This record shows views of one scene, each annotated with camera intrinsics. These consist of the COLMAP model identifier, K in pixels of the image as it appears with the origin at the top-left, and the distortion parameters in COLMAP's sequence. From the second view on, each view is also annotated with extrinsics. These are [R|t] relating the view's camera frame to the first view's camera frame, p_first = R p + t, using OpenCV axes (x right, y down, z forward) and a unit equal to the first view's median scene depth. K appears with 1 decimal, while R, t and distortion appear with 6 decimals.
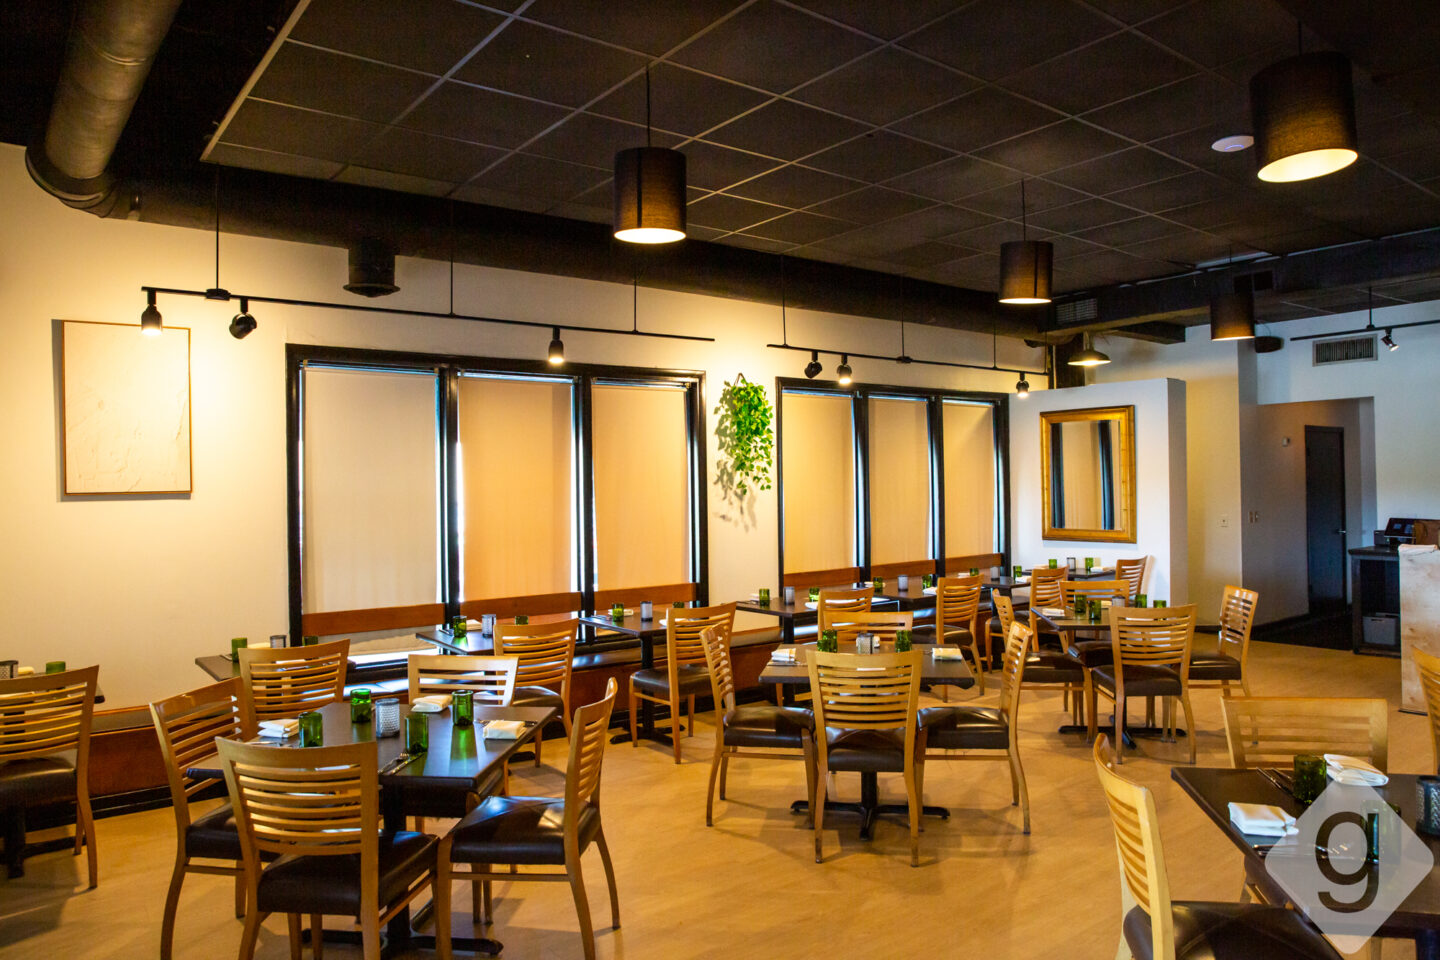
lens RADIAL K [[990.2, 0, 764.2], [0, 990.2, 478.9], [0, 0, 1]] dist [-0.005306, 0.000191]
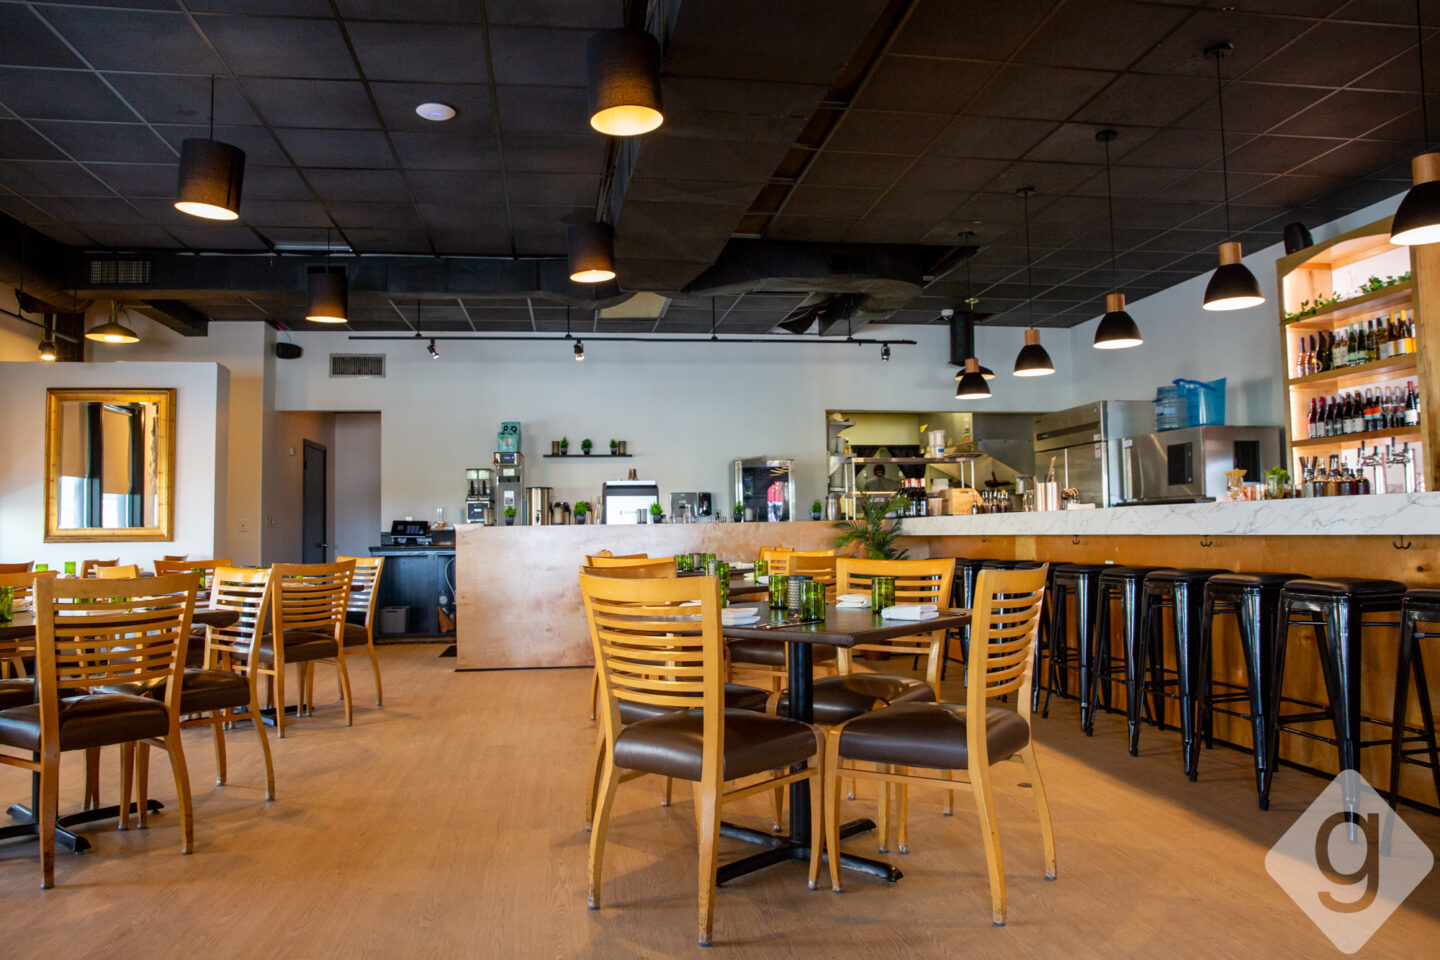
lens RADIAL K [[1025.2, 0, 715.9], [0, 1025.2, 464.4], [0, 0, 1]] dist [-0.037149, -0.000272]
pose [[0.524257, 0.066089, 0.848991, -0.142160], [0.003706, 0.996797, -0.079883, 0.067452], [-0.851552, 0.045025, 0.522333, 0.097325]]
